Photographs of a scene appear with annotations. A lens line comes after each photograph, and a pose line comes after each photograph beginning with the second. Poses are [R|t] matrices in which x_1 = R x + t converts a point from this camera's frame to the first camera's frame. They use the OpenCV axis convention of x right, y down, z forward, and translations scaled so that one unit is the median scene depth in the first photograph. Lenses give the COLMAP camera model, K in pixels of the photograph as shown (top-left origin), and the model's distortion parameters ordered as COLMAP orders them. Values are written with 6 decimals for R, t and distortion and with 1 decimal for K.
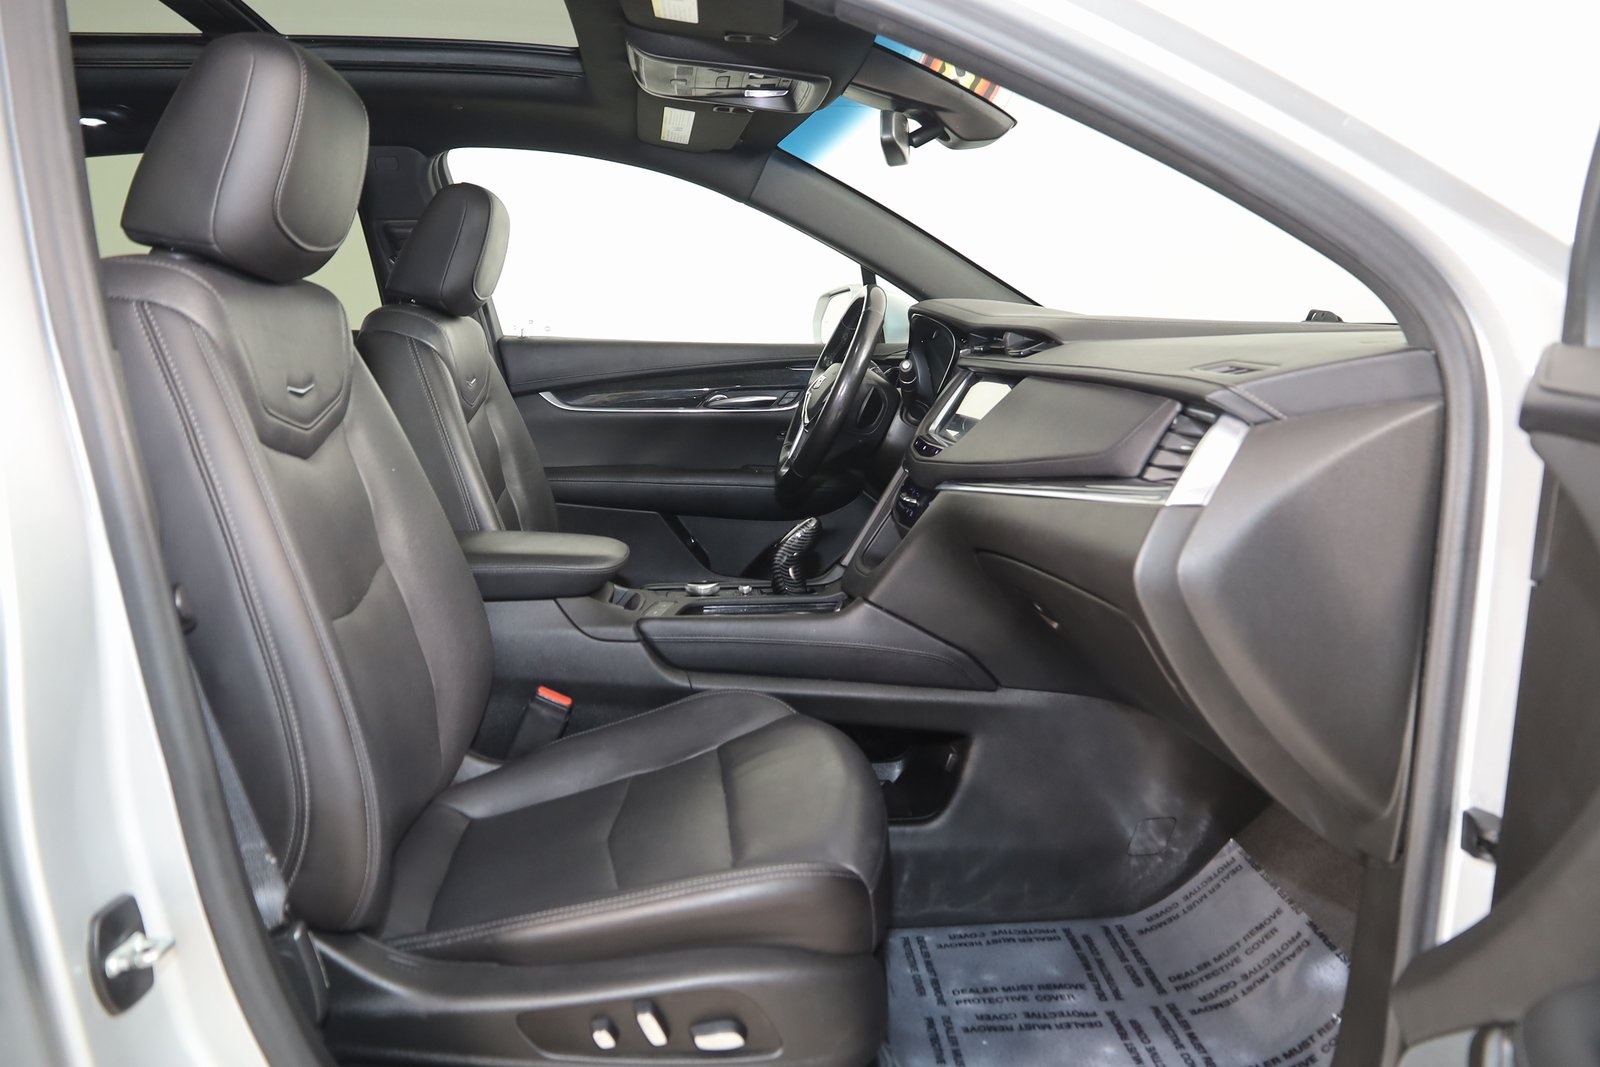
lens RADIAL K [[1110.9, 0, 800.0], [0, 1110.9, 533.5], [0, 0, 1]] dist [-0.121925, 0.081583]
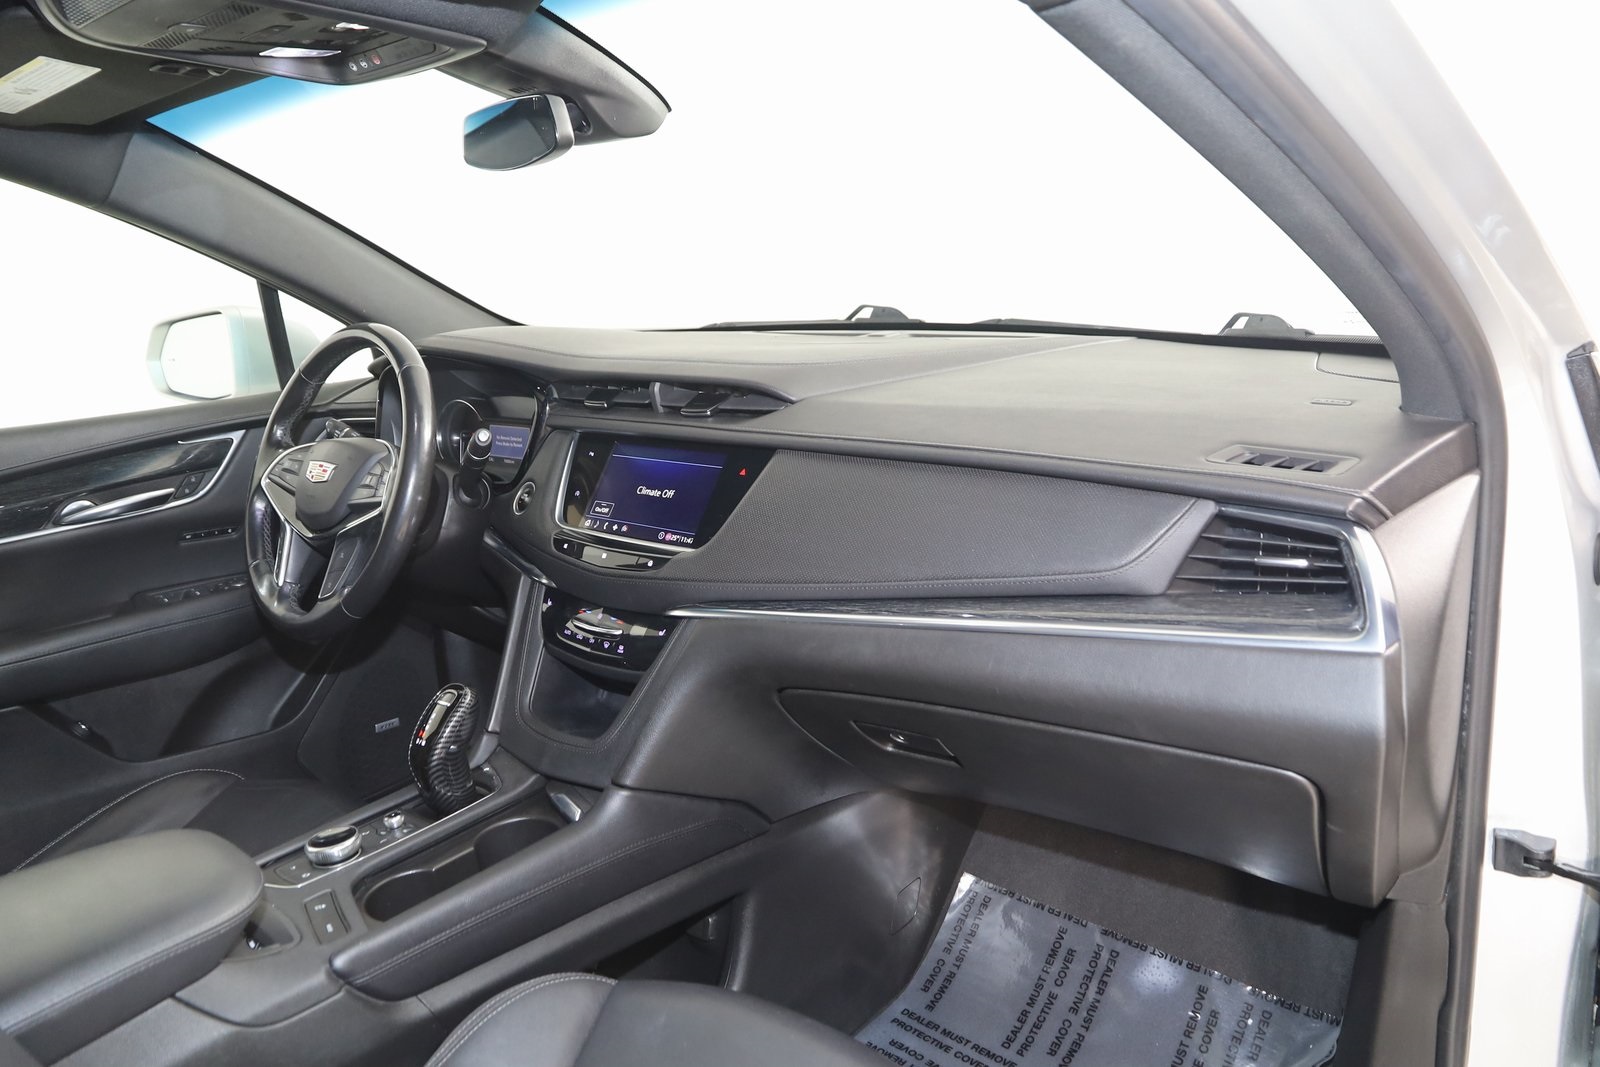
lens RADIAL K [[1110.9, 0, 800.0], [0, 1110.9, 533.5], [0, 0, 1]] dist [-0.121925, 0.081583]
pose [[0.706844, -0.226126, 0.670253, -0.294694], [0.179264, 0.973860, 0.139504, -0.176882], [-0.684278, 0.021544, 0.728903, 0.383912]]
